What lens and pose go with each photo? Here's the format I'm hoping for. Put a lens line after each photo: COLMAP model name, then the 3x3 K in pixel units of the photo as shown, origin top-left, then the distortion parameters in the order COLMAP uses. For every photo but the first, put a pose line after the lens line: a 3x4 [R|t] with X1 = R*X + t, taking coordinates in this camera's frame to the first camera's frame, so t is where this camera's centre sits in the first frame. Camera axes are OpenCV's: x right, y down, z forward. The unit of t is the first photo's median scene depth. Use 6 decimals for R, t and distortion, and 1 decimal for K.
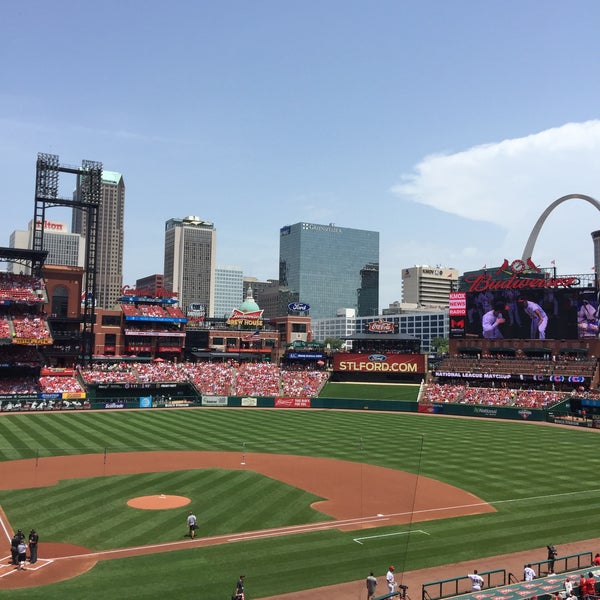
lens RADIAL K [[658.7, 0, 302.4], [0, 658.7, 277.8], [0, 0, 1]] dist [0.038345, 0.000000]
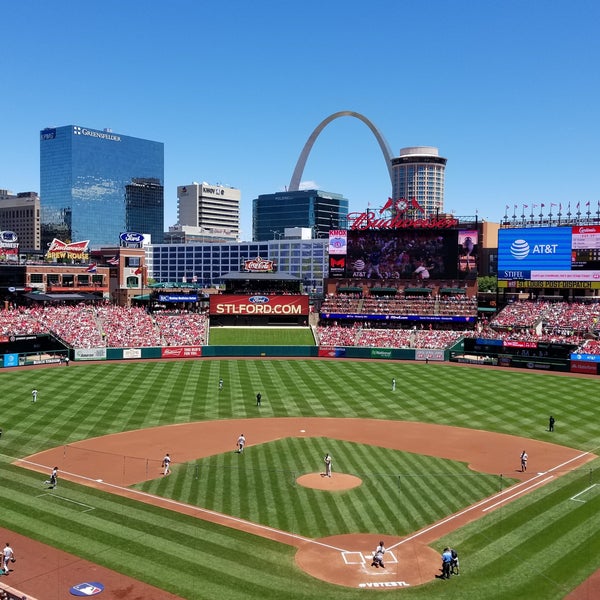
lens RADIAL K [[748.6, 0, 308.5], [0, 748.6, 301.6], [0, 0, 1]] dist [0.066231, 0.000000]
pose [[0.929096, -0.017145, 0.369441, -0.206193], [-0.037091, 0.989569, 0.139202, -0.024003], [-0.367974, -0.143035, 0.918769, 0.010805]]
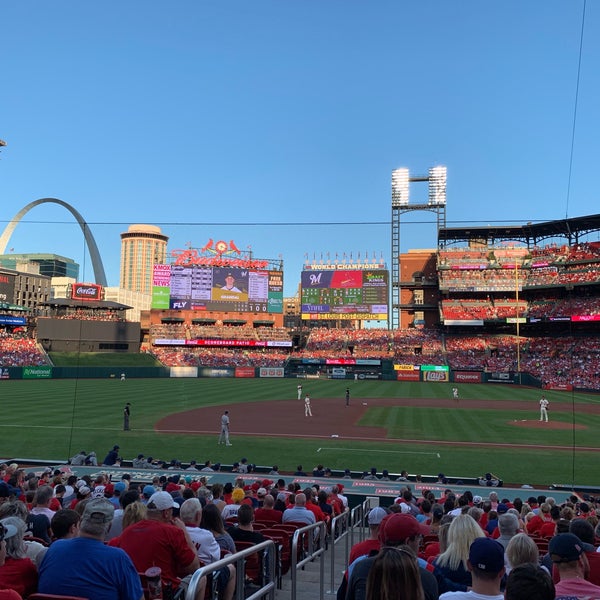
lens RADIAL K [[598.0, 0, 286.9], [0, 598.0, 294.5], [0, 0, 1]] dist [0.036889, 0.000000]
pose [[0.661980, 0.069495, 0.746293, -0.333218], [-0.089315, 0.995912, -0.013516, 0.064245], [-0.744181, -0.057708, 0.665480, 0.231469]]
